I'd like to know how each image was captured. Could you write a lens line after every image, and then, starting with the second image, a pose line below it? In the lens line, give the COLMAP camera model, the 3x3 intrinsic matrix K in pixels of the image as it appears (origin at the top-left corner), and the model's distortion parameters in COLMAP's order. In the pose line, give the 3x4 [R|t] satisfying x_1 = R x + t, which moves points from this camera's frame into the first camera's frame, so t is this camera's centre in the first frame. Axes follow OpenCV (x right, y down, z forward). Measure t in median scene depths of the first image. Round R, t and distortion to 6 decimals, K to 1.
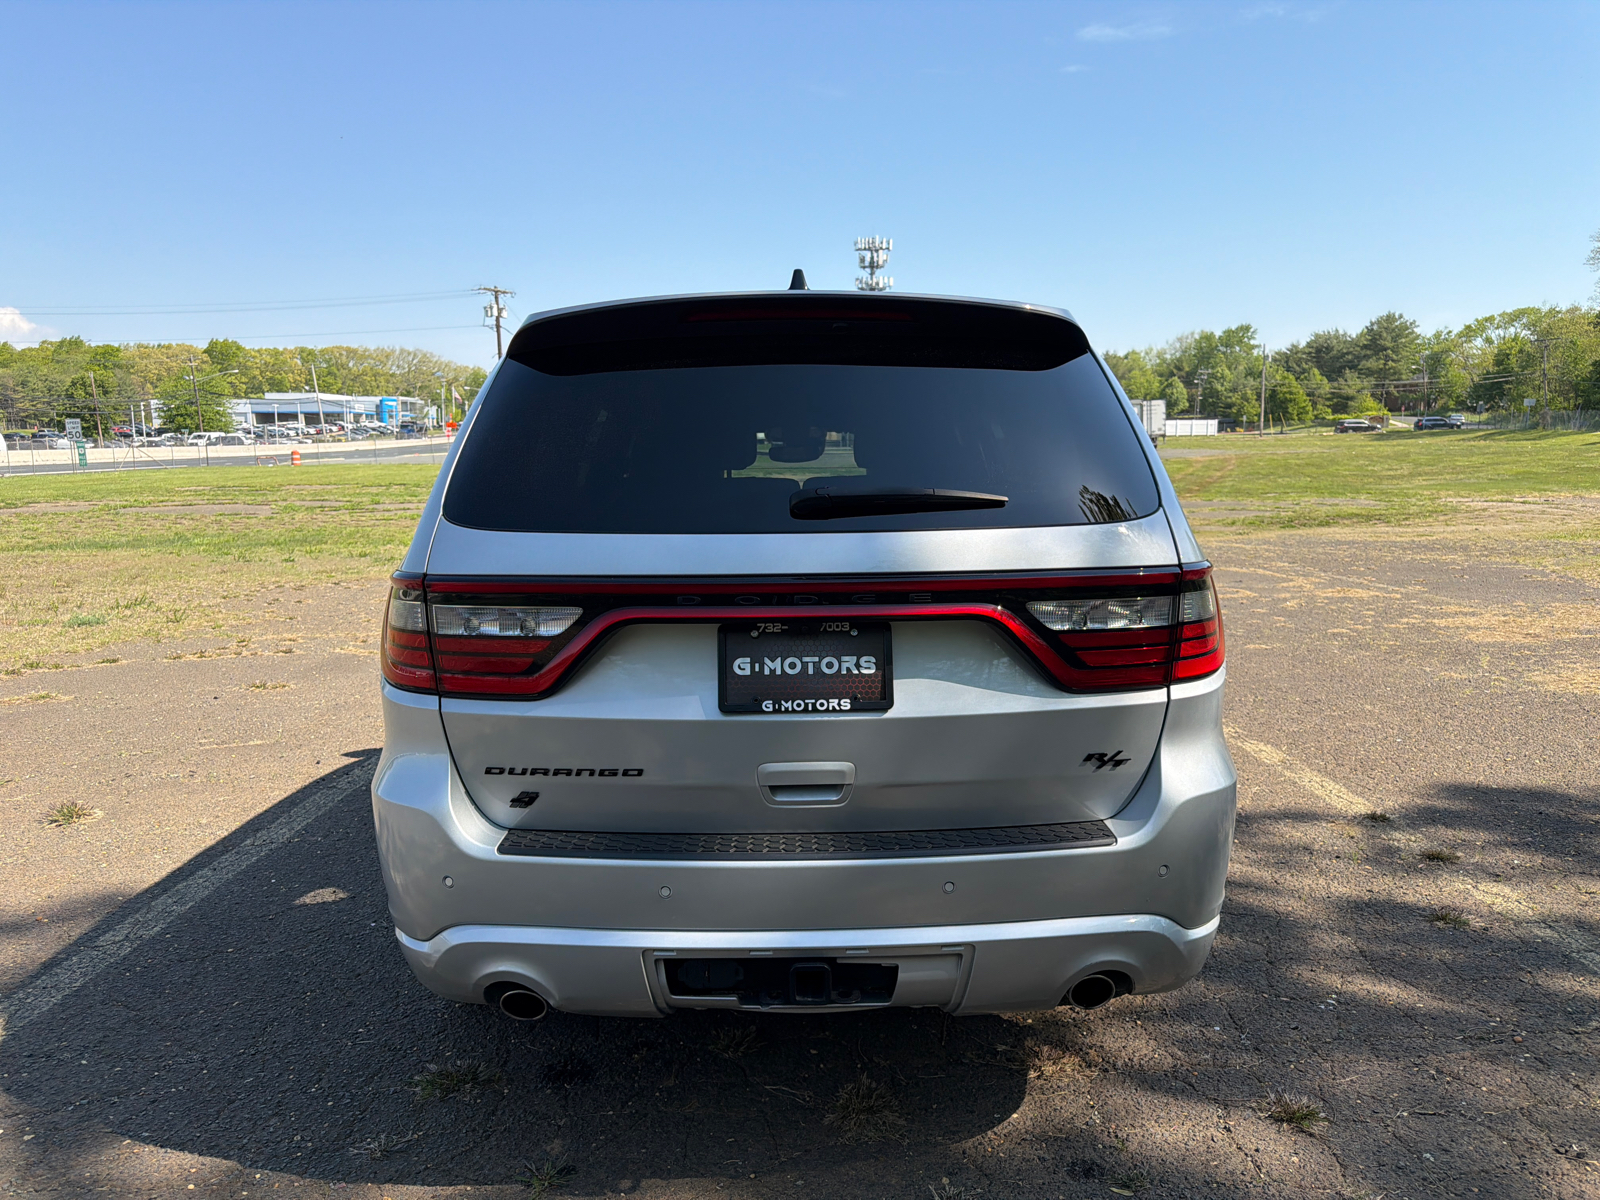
lens RADIAL K [[1132.2, 0, 804.5], [0, 1132.2, 608.3], [0, 0, 1]] dist [0.034617, -0.039146]
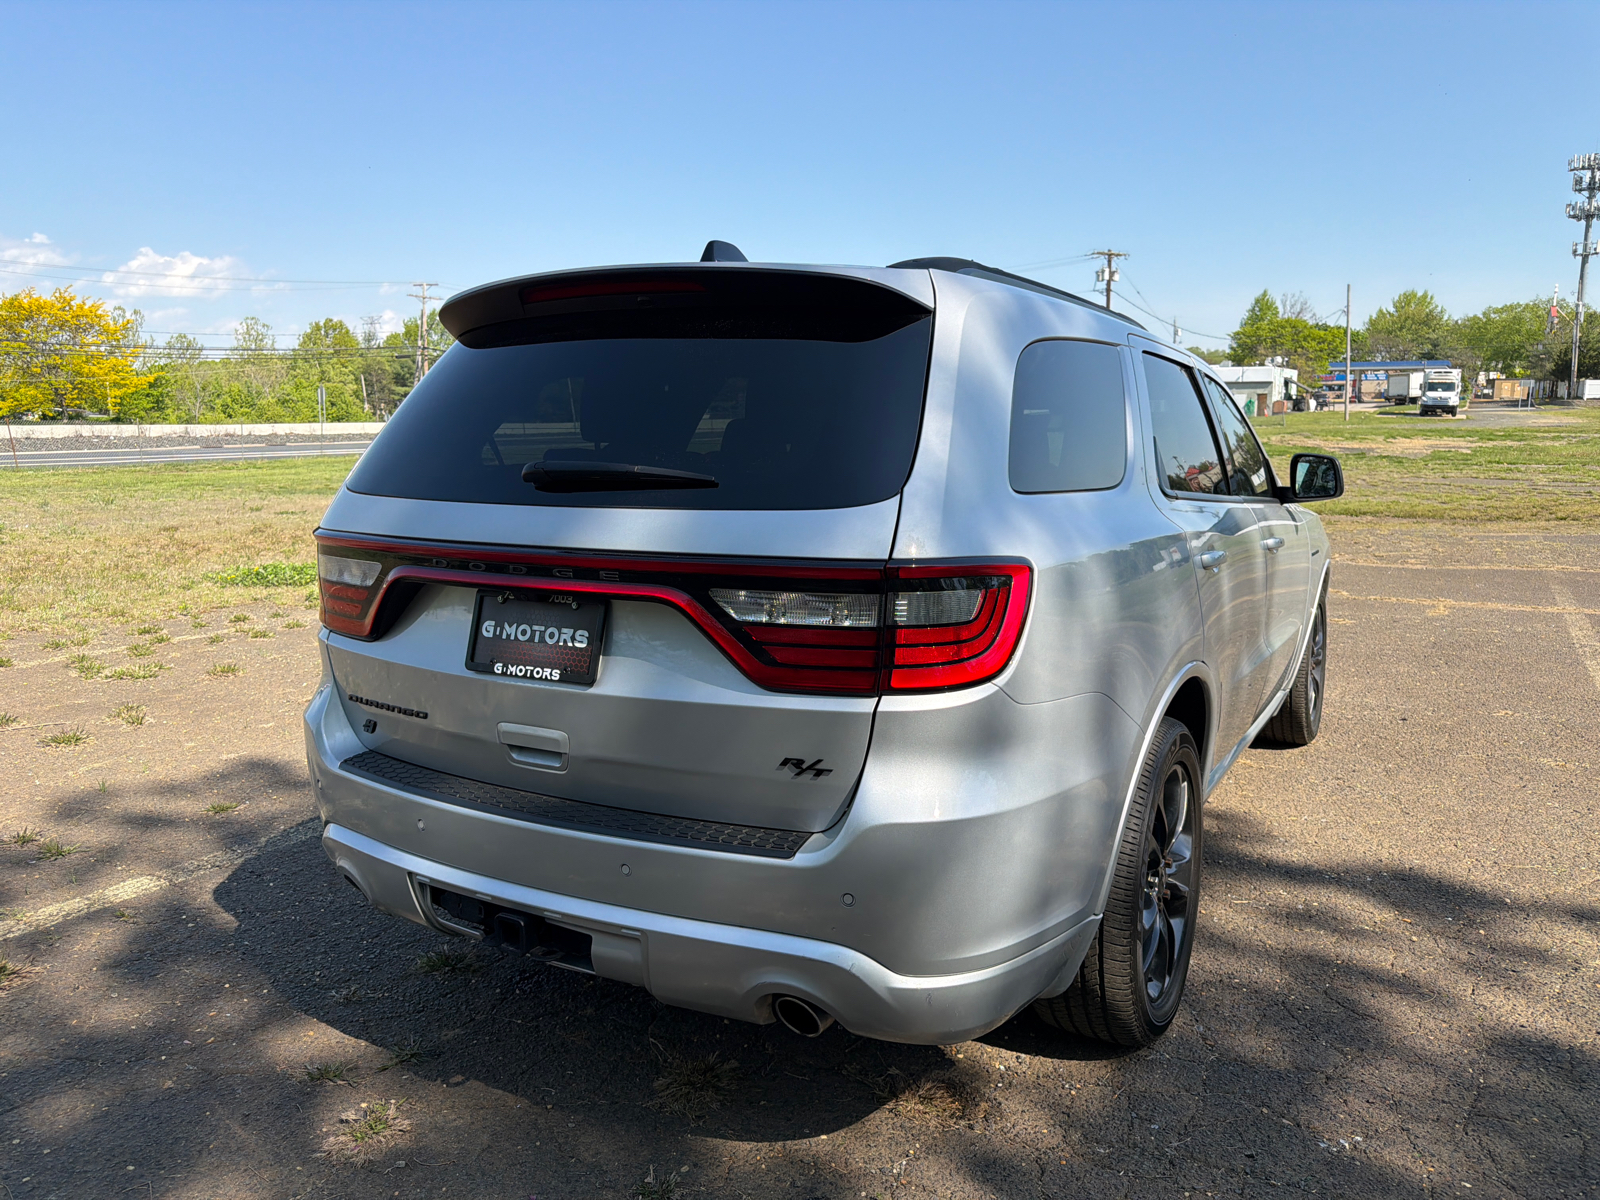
lens RADIAL K [[1132.2, 0, 810.7], [0, 1132.2, 618.3], [0, 0, 1]] dist [0.034617, -0.039146]
pose [[0.867079, 0.085782, -0.490729, 0.705925], [-0.066998, 0.996194, 0.055760, -0.037125], [0.493644, -0.015471, 0.869526, 0.212679]]
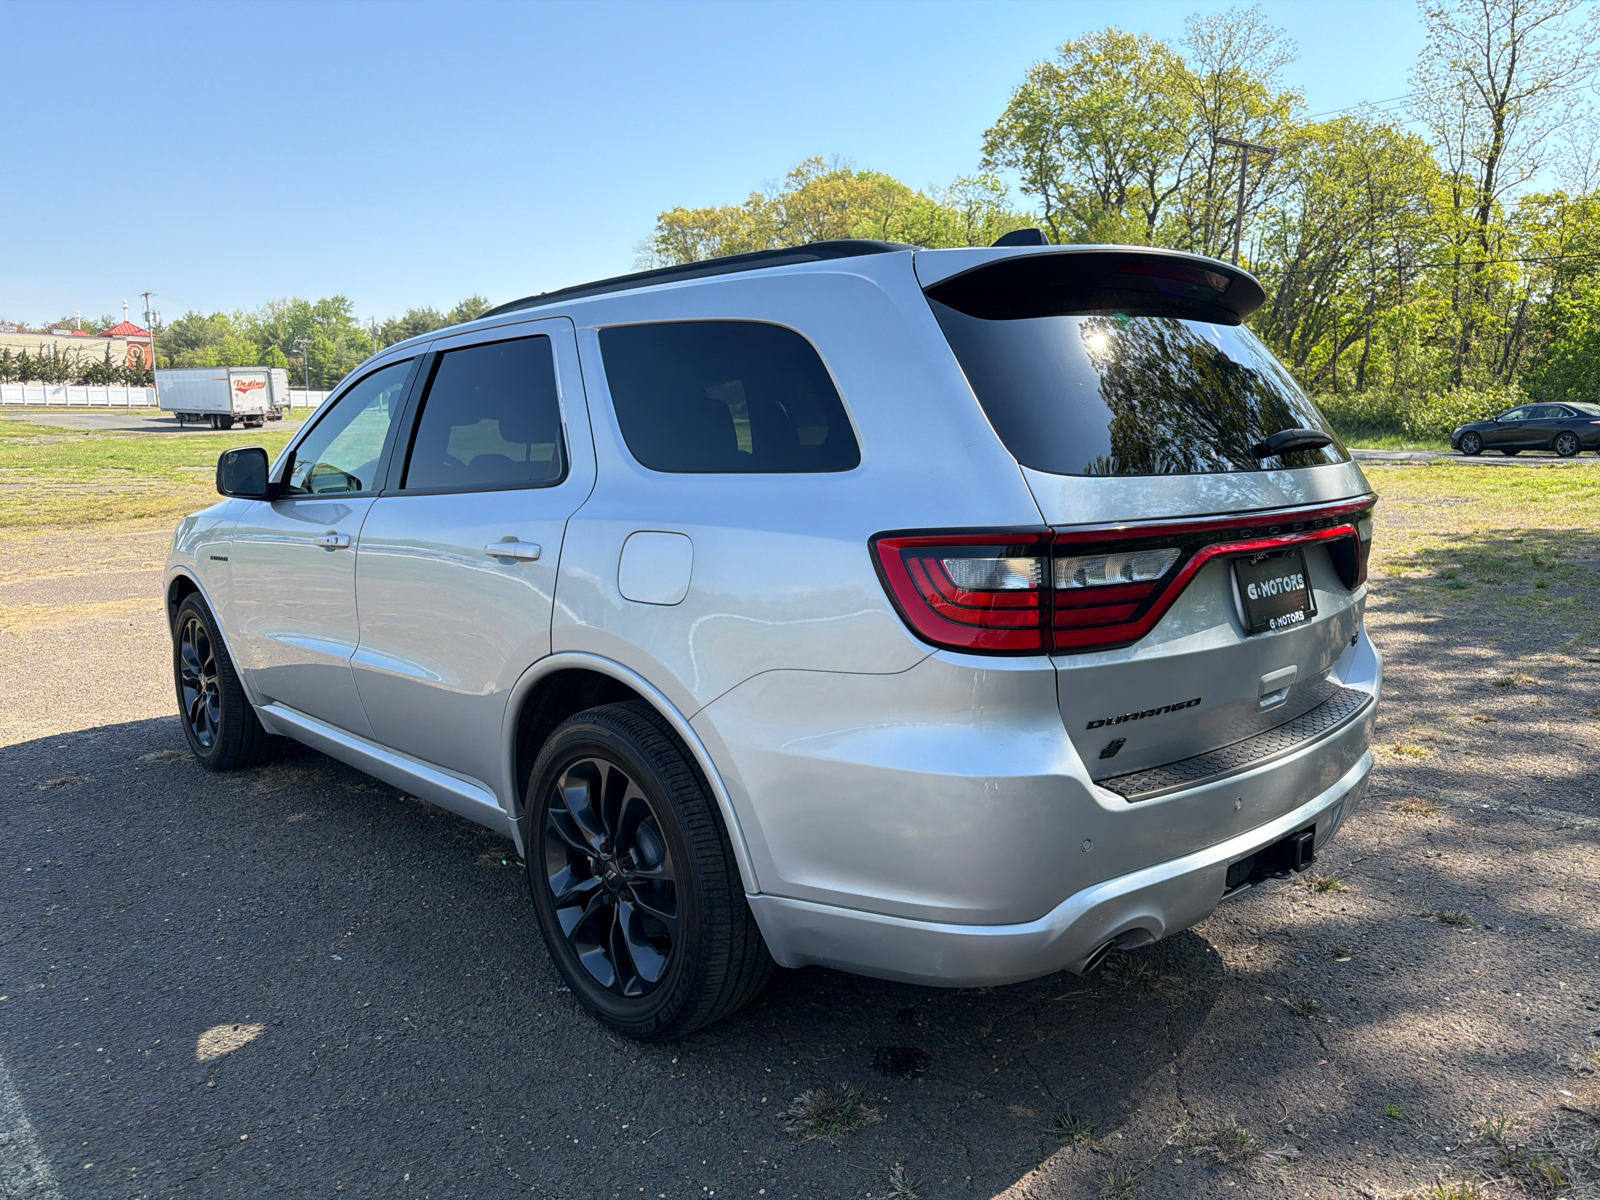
lens RADIAL K [[1132.2, 0, 809.1], [0, 1132.2, 611.1], [0, 0, 1]] dist [0.034617, -0.039146]
pose [[0.735921, -0.100850, 0.669514, -1.097073], [0.084155, 0.994801, 0.057347, -0.030112], [-0.671817, 0.014140, 0.740582, 0.443735]]
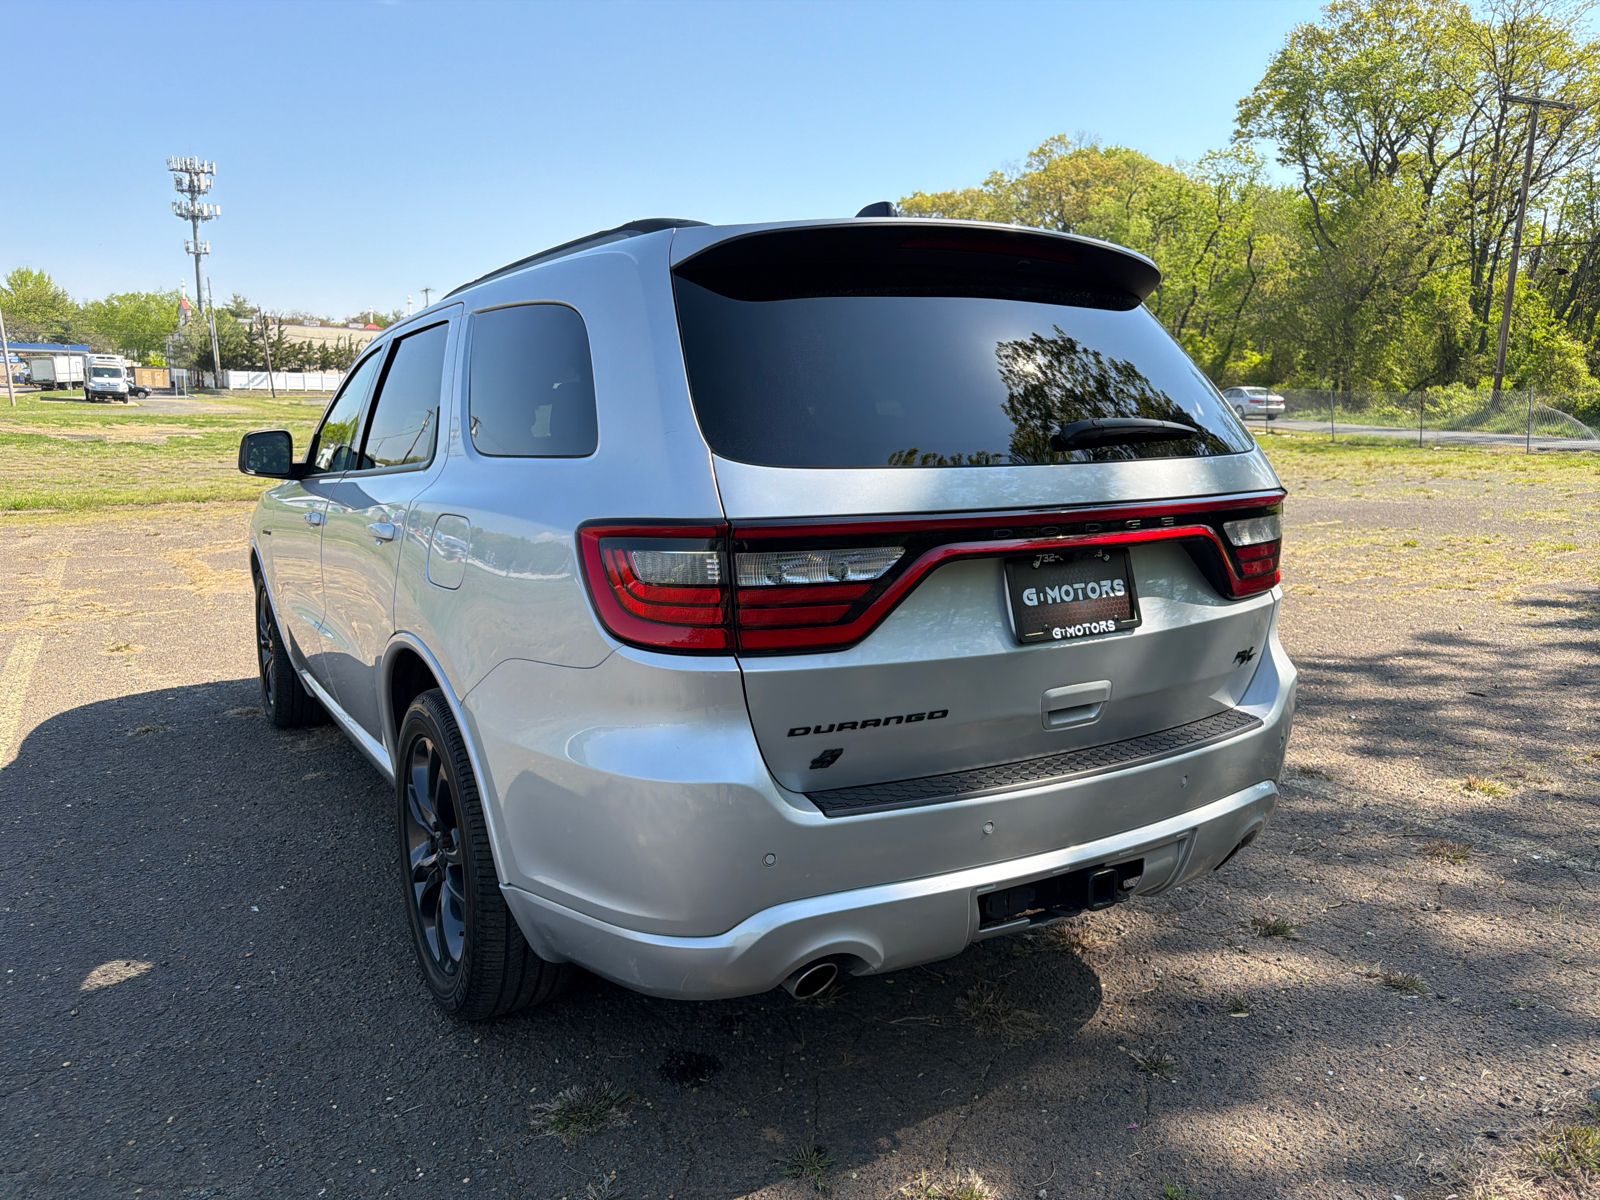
lens RADIAL K [[1140.7, 0, 801.3], [0, 1140.7, 599.6], [0, 0, 1]] dist [0.024954, -0.032426]
pose [[0.859717, -0.070954, 0.505819, -0.726788], [0.056668, 0.997441, 0.043601, -0.002856], [-0.507618, -0.008820, 0.861537, 0.211406]]
